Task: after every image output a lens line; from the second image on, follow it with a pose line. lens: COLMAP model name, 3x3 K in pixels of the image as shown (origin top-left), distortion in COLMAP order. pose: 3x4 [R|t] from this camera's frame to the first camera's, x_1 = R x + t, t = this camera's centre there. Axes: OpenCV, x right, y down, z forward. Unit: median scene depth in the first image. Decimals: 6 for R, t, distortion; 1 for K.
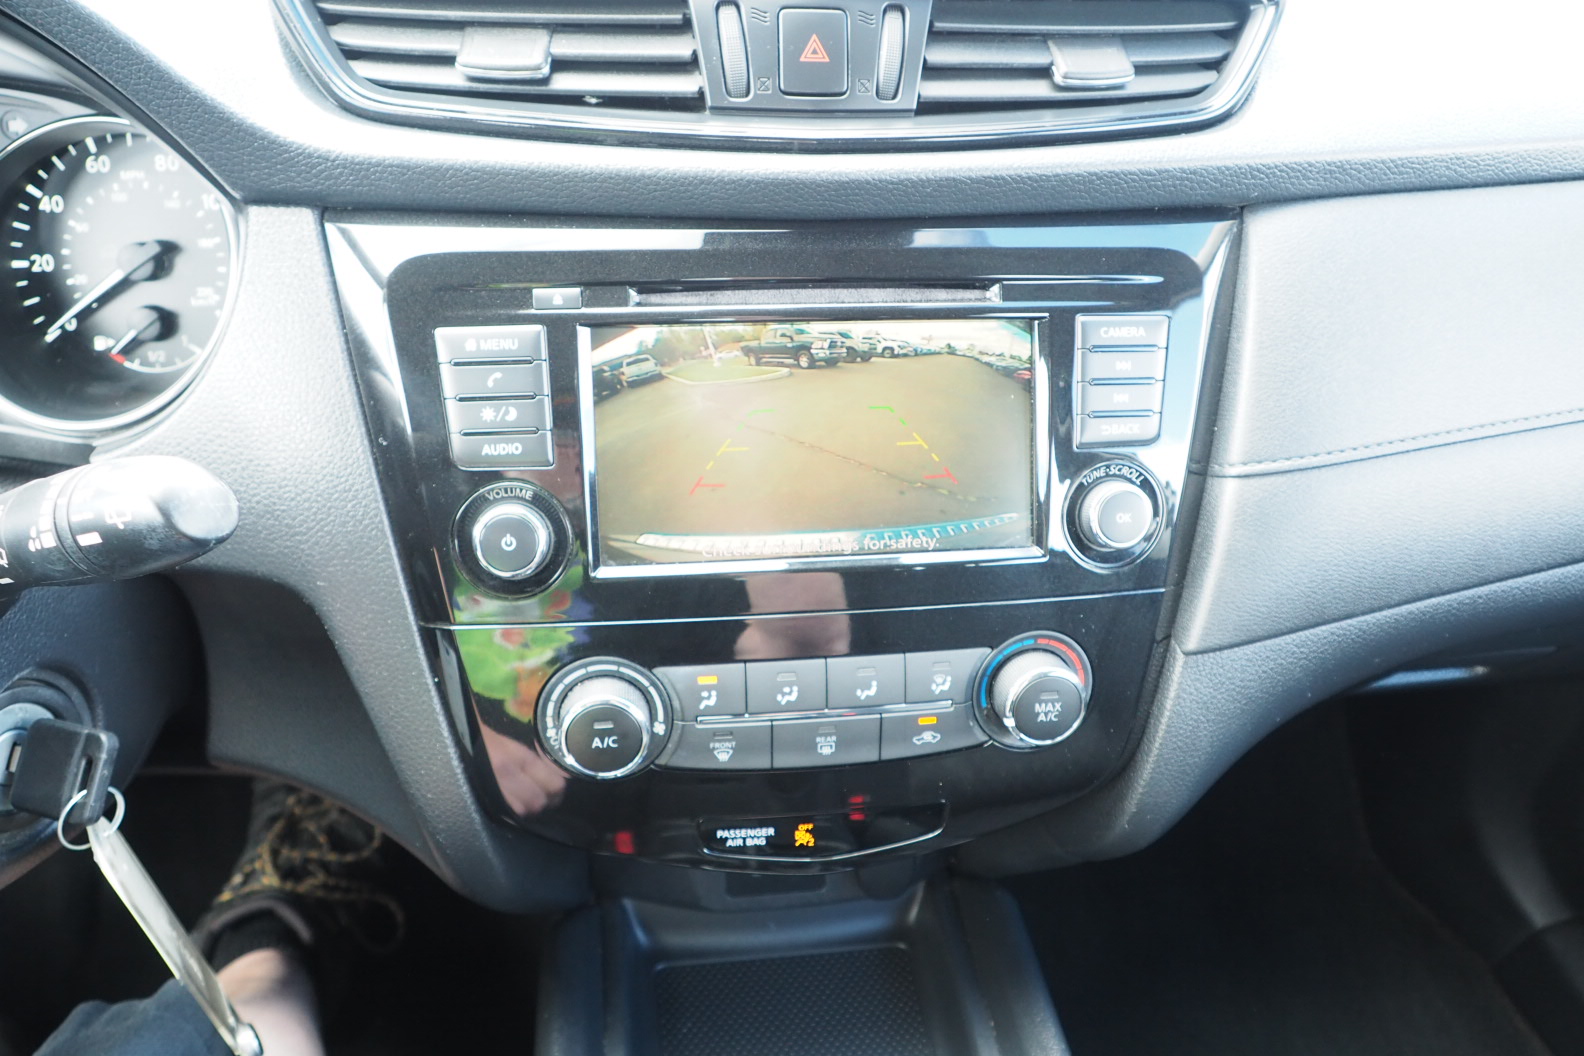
lens RADIAL K [[1125.6, 0, 792.9], [0, 1125.6, 533.2], [0, 0, 1]] dist [-0.043458, -0.003857]
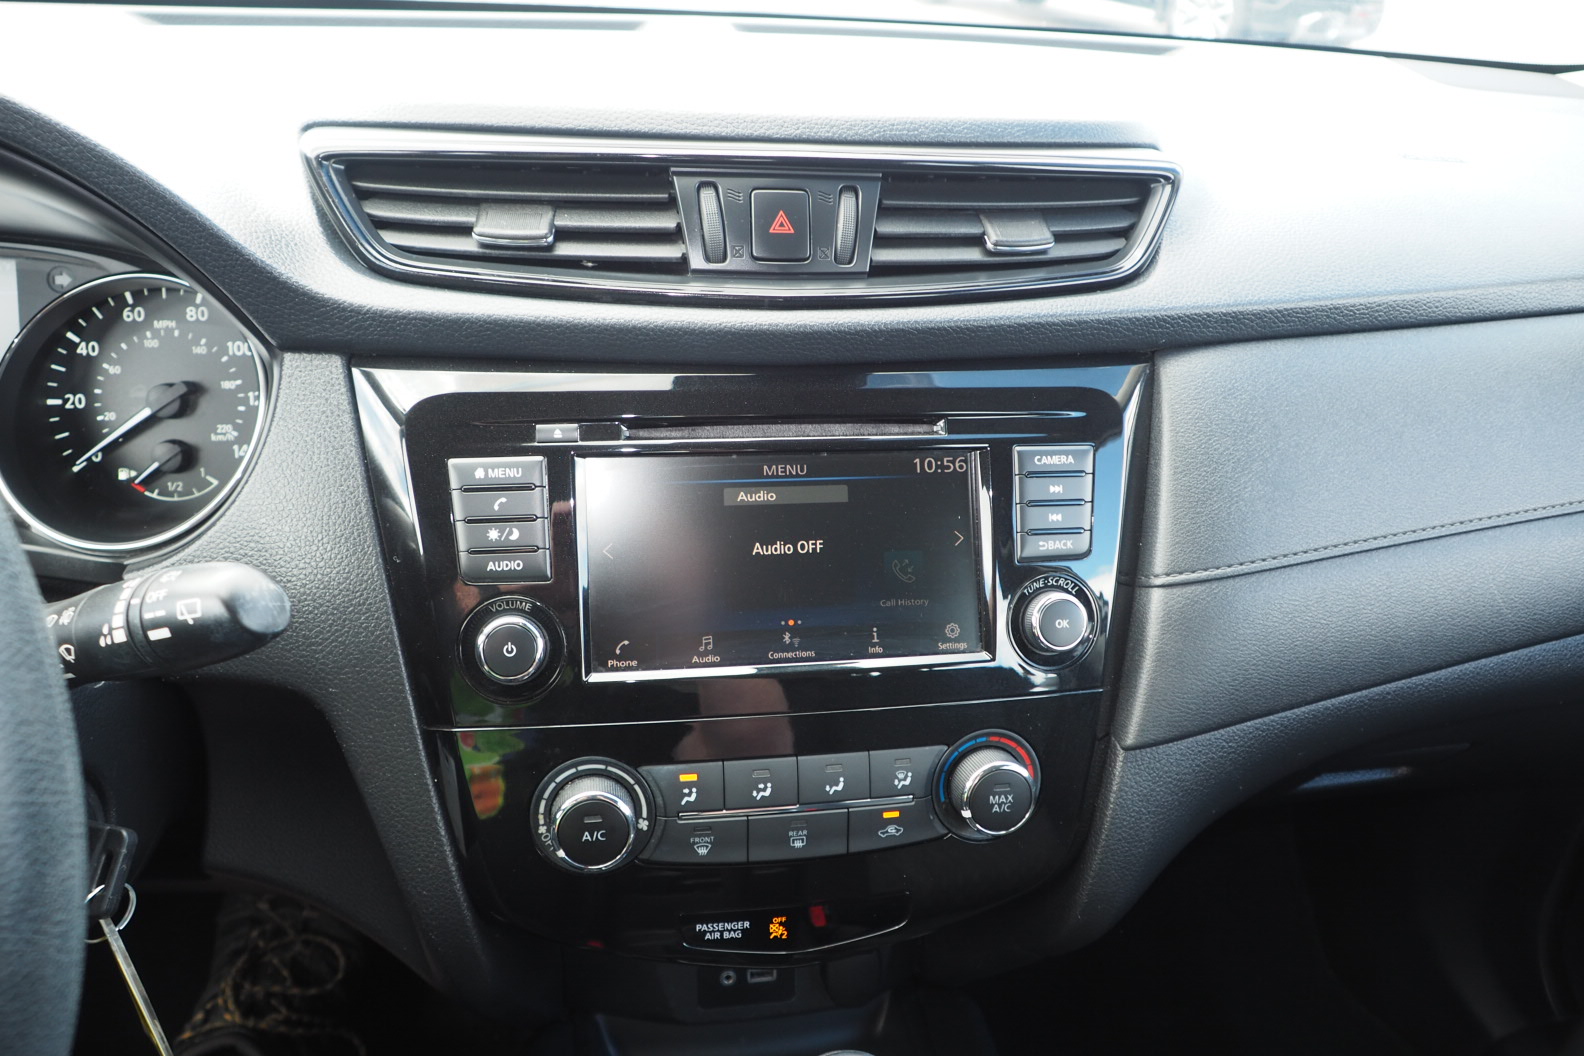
lens RADIAL K [[1133.0, 0, 787.5], [0, 1133.0, 507.0], [0, 0, 1]] dist [-0.035901, 0.000234]
pose [[0.999384, -0.006599, 0.034479, -0.015850], [0.011624, 0.988969, -0.147663, 0.034178], [-0.033124, 0.147973, 0.988437, -0.119496]]
